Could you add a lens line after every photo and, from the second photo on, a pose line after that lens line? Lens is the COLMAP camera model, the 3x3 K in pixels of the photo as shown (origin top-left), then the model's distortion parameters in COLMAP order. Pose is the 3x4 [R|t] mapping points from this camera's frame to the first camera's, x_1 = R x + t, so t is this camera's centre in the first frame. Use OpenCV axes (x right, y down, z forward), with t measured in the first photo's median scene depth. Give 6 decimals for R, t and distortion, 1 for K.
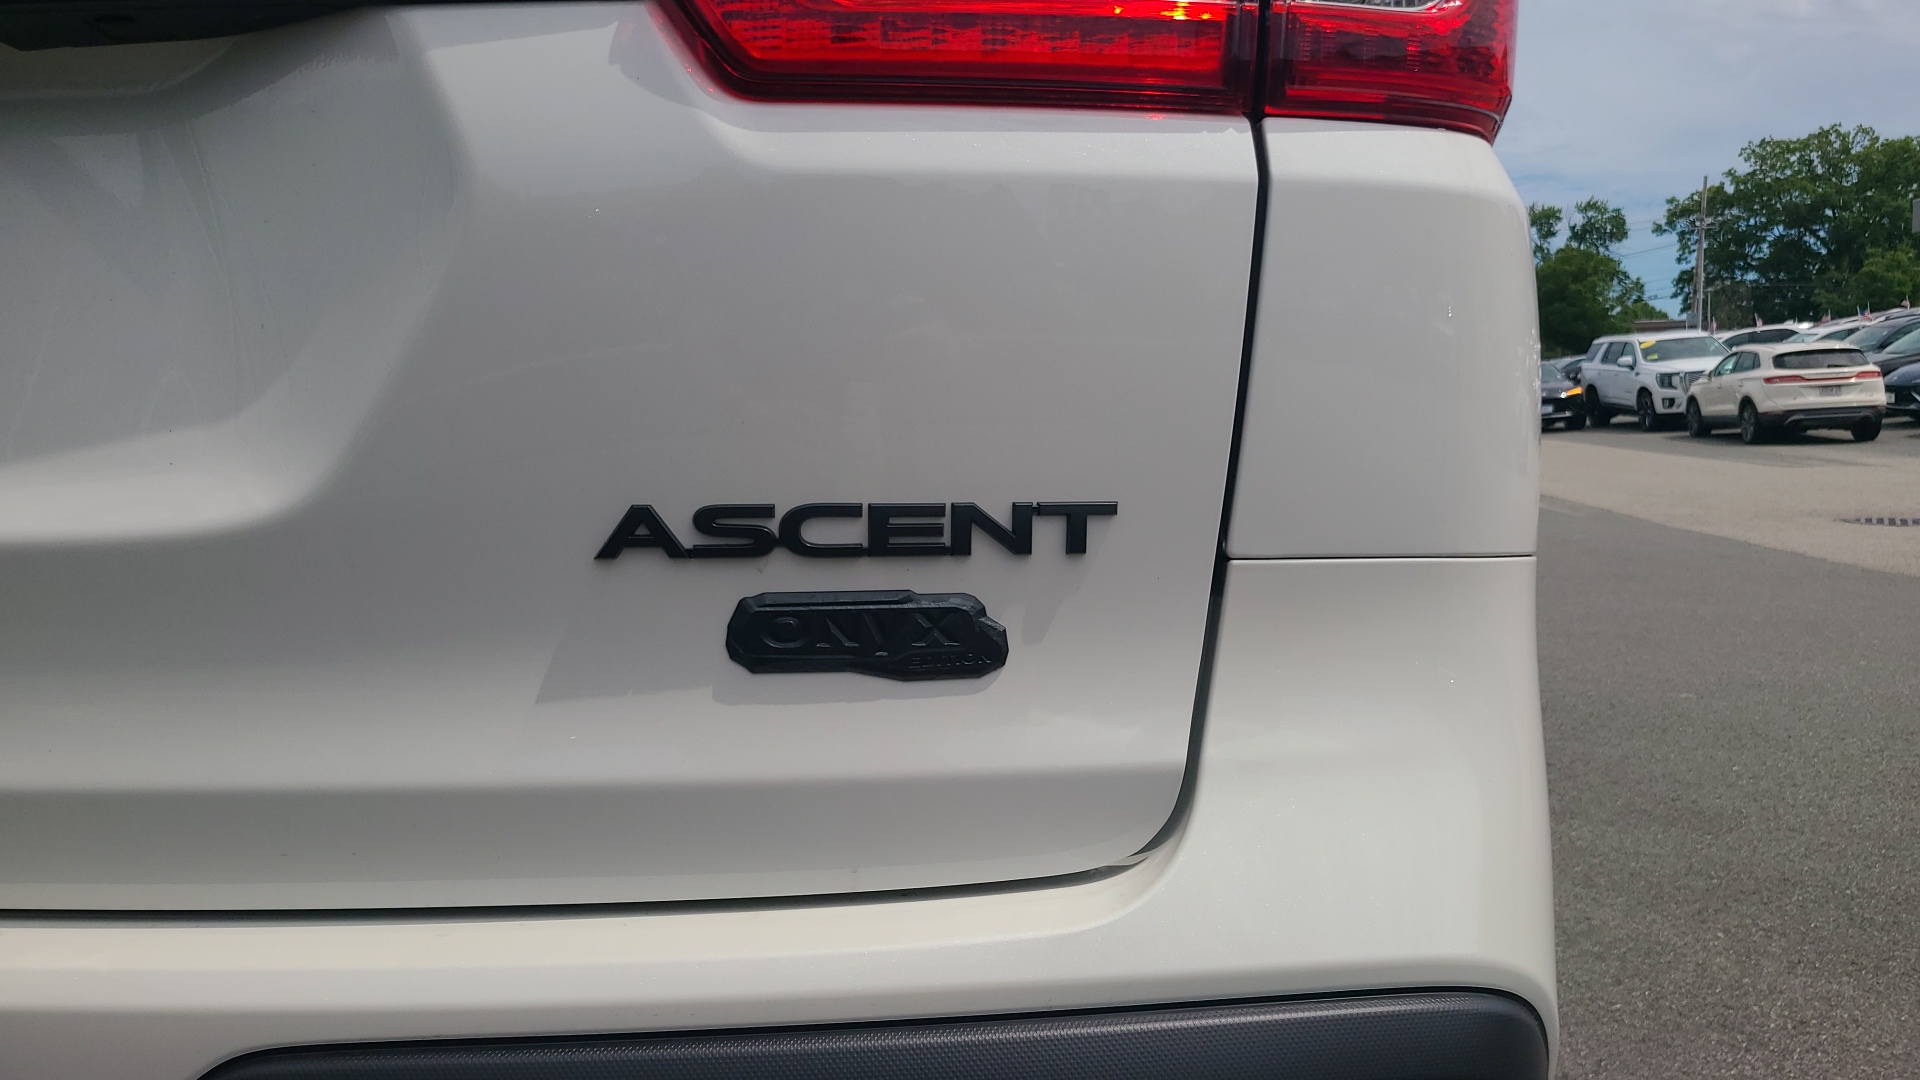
lens RADIAL K [[1450.2, 0, 926.6], [0, 1450.2, 533.6], [0, 0, 1]] dist [0.030021, -0.008803]
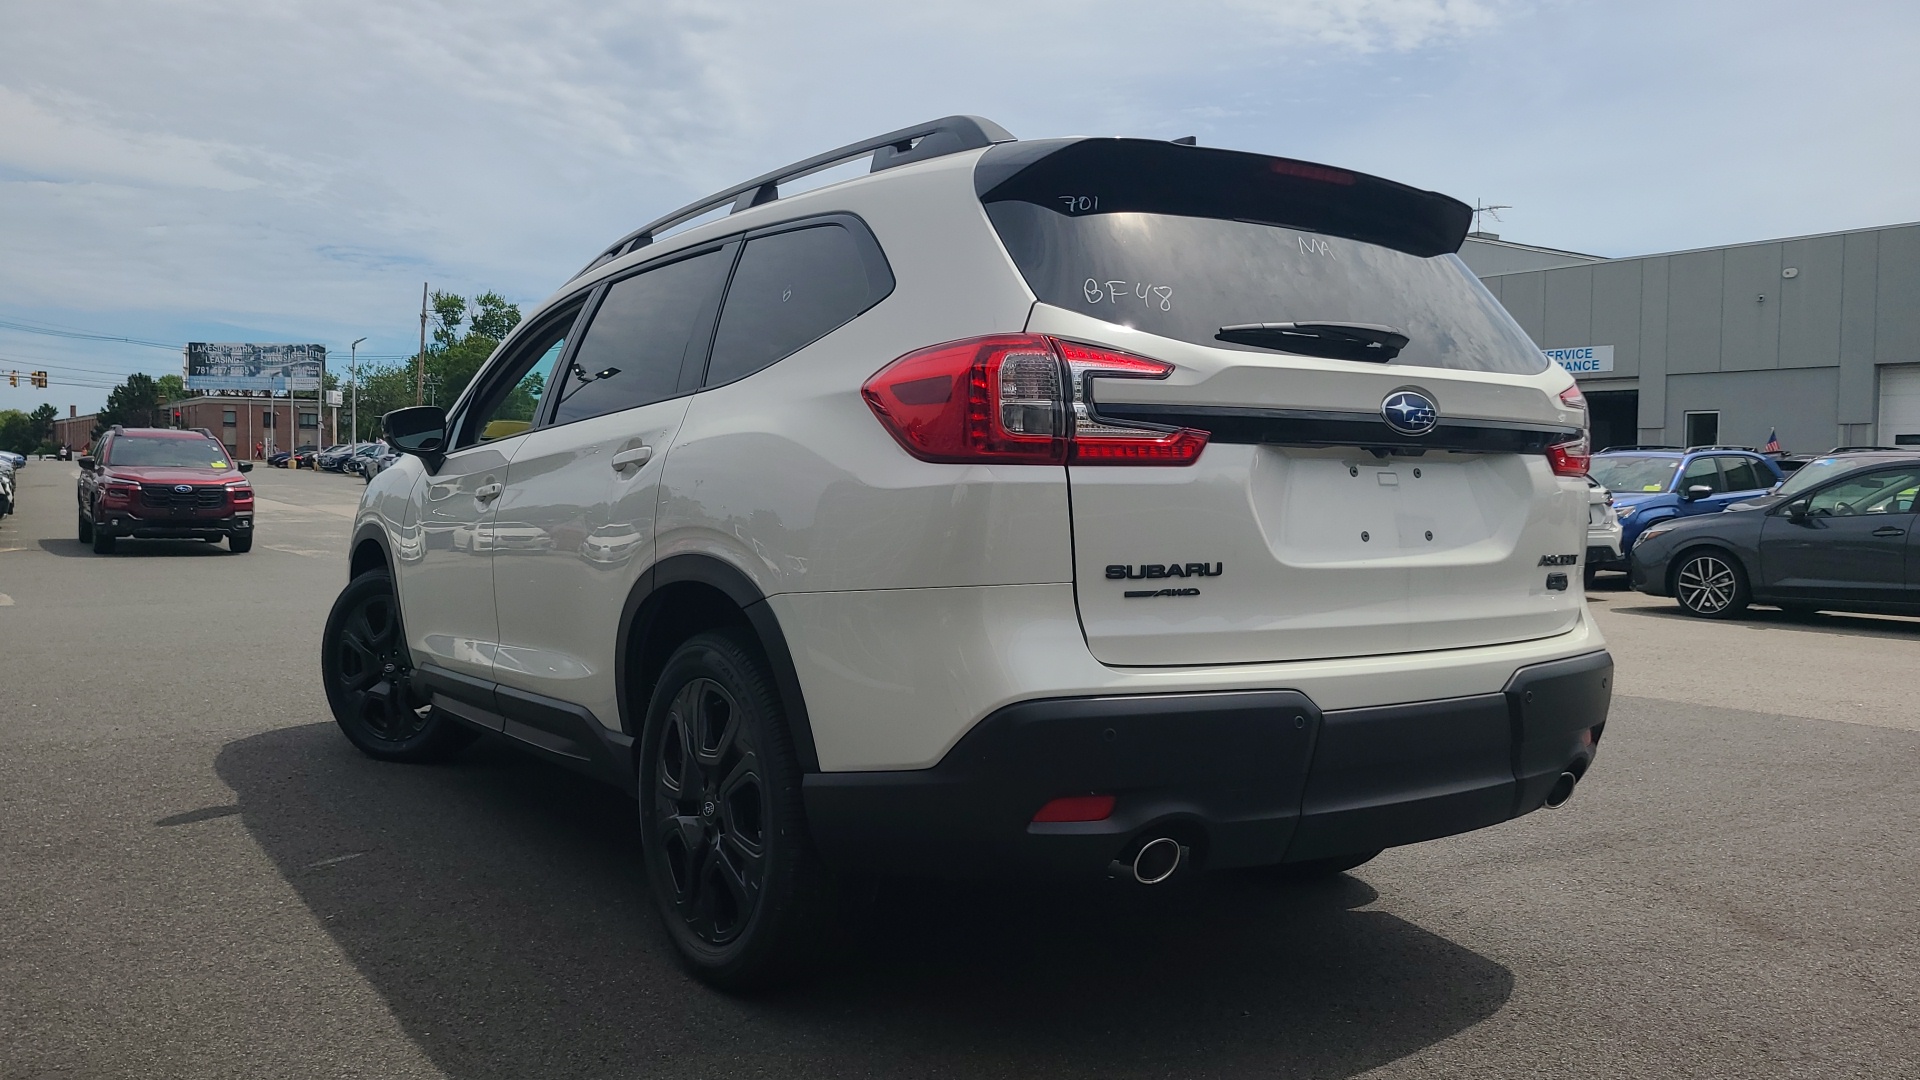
lens RADIAL K [[1440.0, 0, 948.4], [0, 1440.0, 539.7], [0, 0, 1]] dist [0.050846, 0.001730]
pose [[0.733509, 0.002899, 0.679674, -0.102615], [0.028764, 0.998963, -0.035304, 0.000879], [-0.679071, 0.045446, 0.732664, -0.025235]]
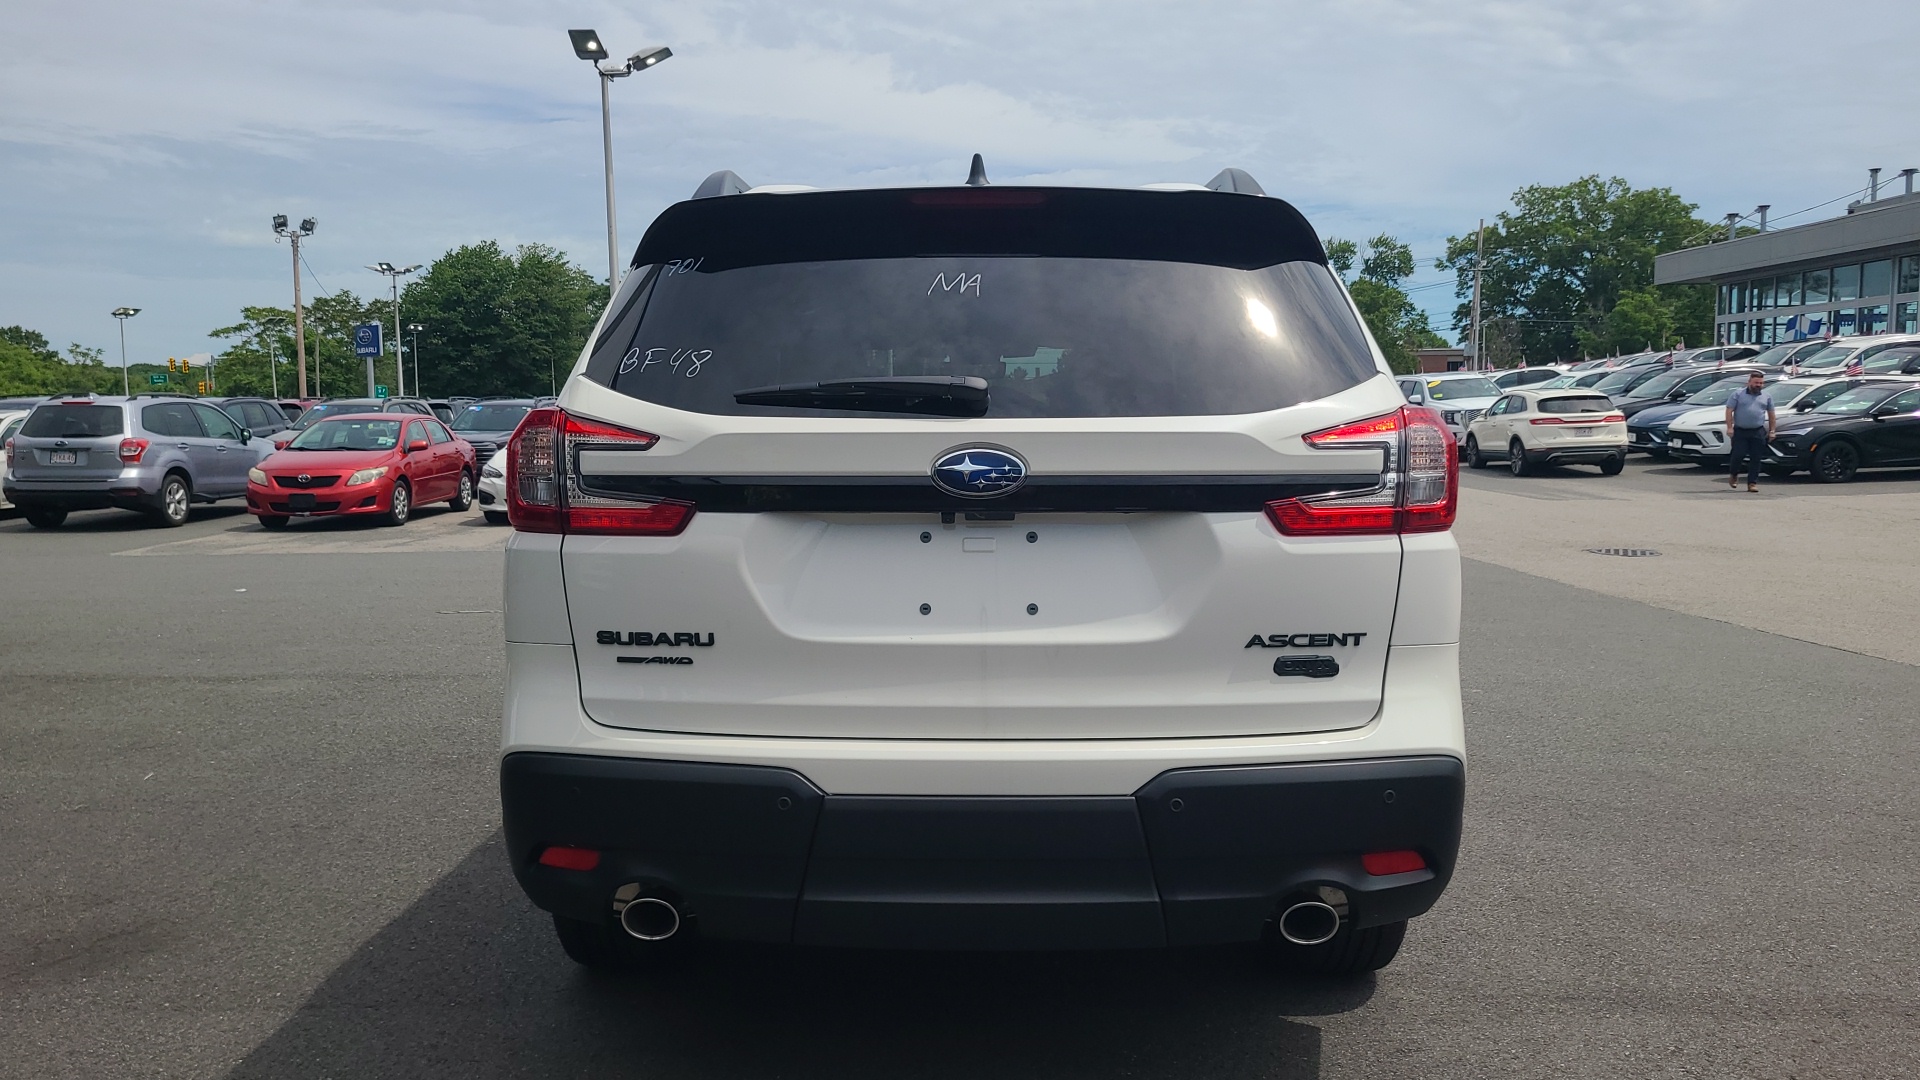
lens RADIAL K [[1440.0, 0, 948.4], [0, 1440.0, 539.7], [0, 0, 1]] dist [0.050846, 0.001730]
pose [[0.990385, 0.005642, 0.138221, -0.032707], [-0.005416, 0.999983, -0.002011, -0.005512], [-0.138230, 0.001243, 0.990399, -0.058203]]
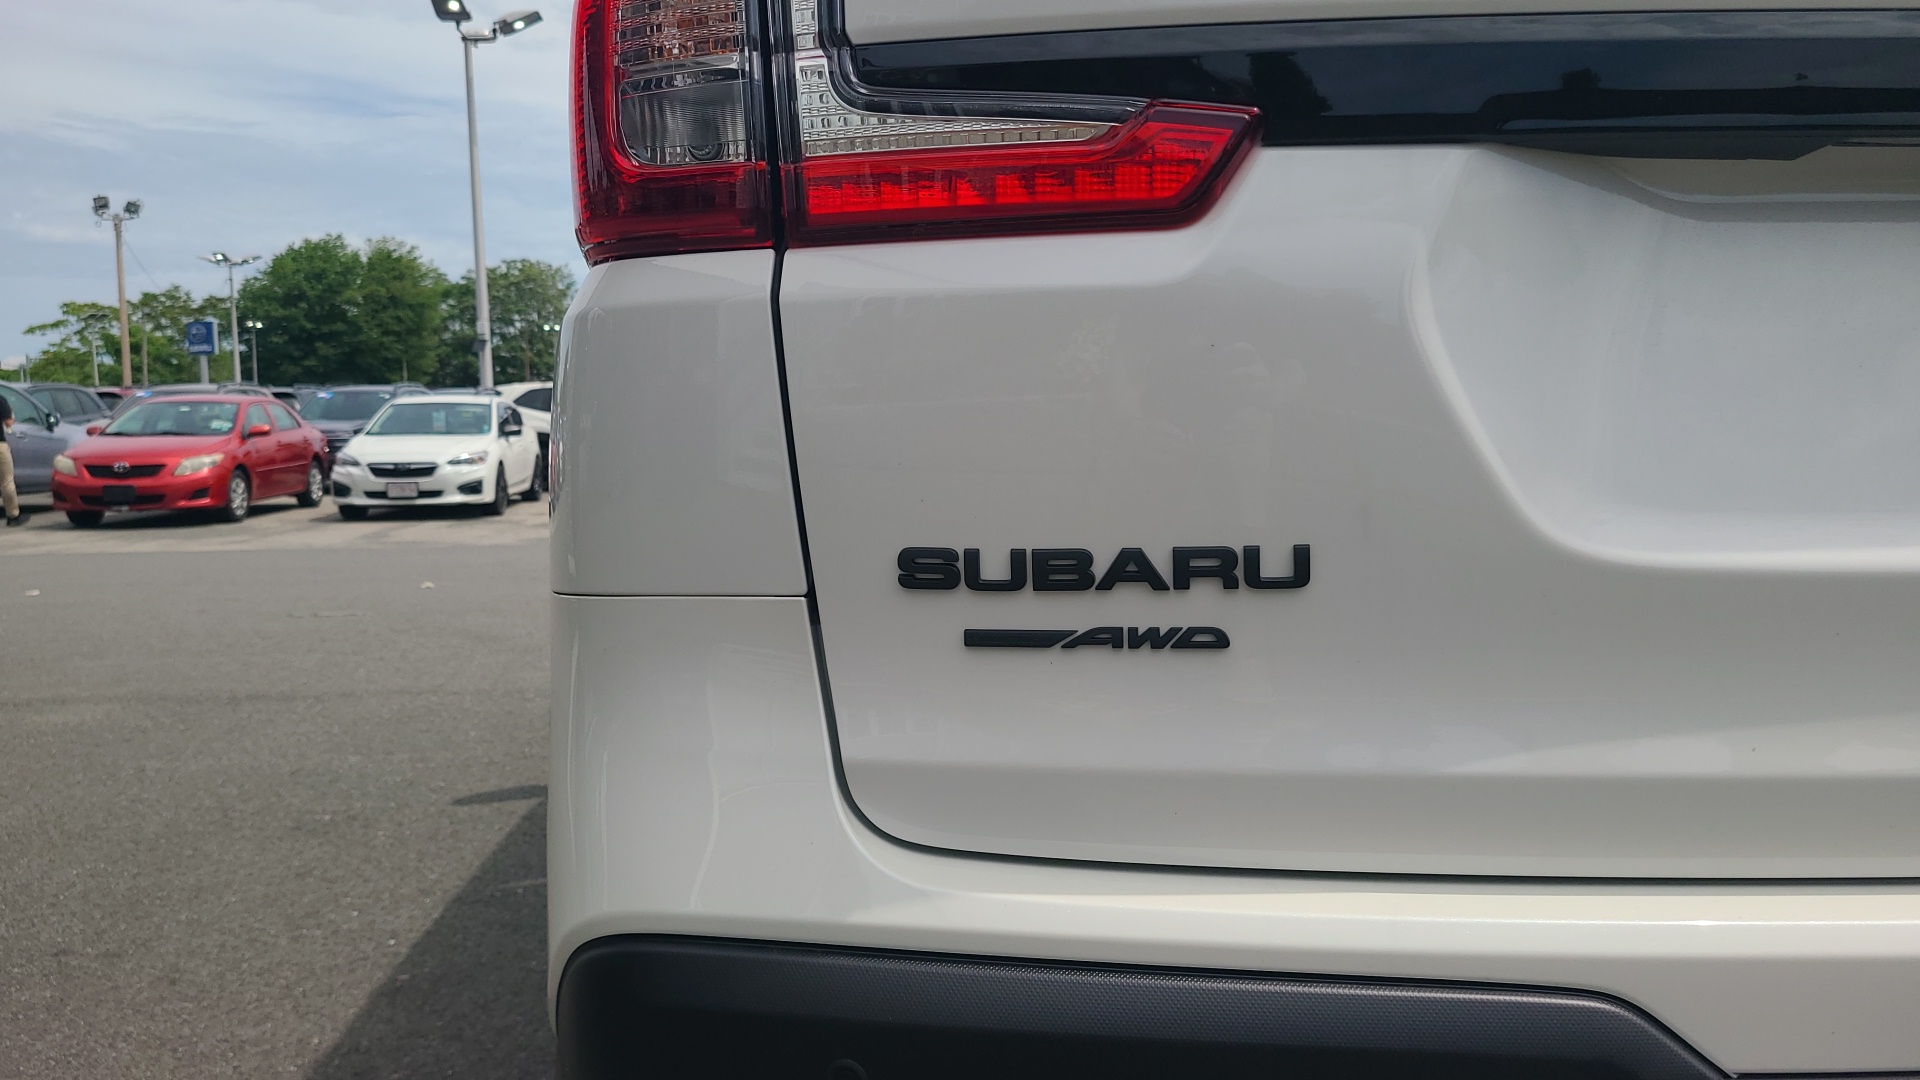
lens RADIAL K [[1451.6, 0, 960.0], [0, 1451.6, 540.0], [0, 0, 1]] dist [0.025817, -0.005479]
pose [[0.972168, -0.001176, 0.234281, -0.046409], [0.002975, 0.999969, -0.007326, -0.000221], [-0.234265, 0.007820, 0.972141, 0.001890]]
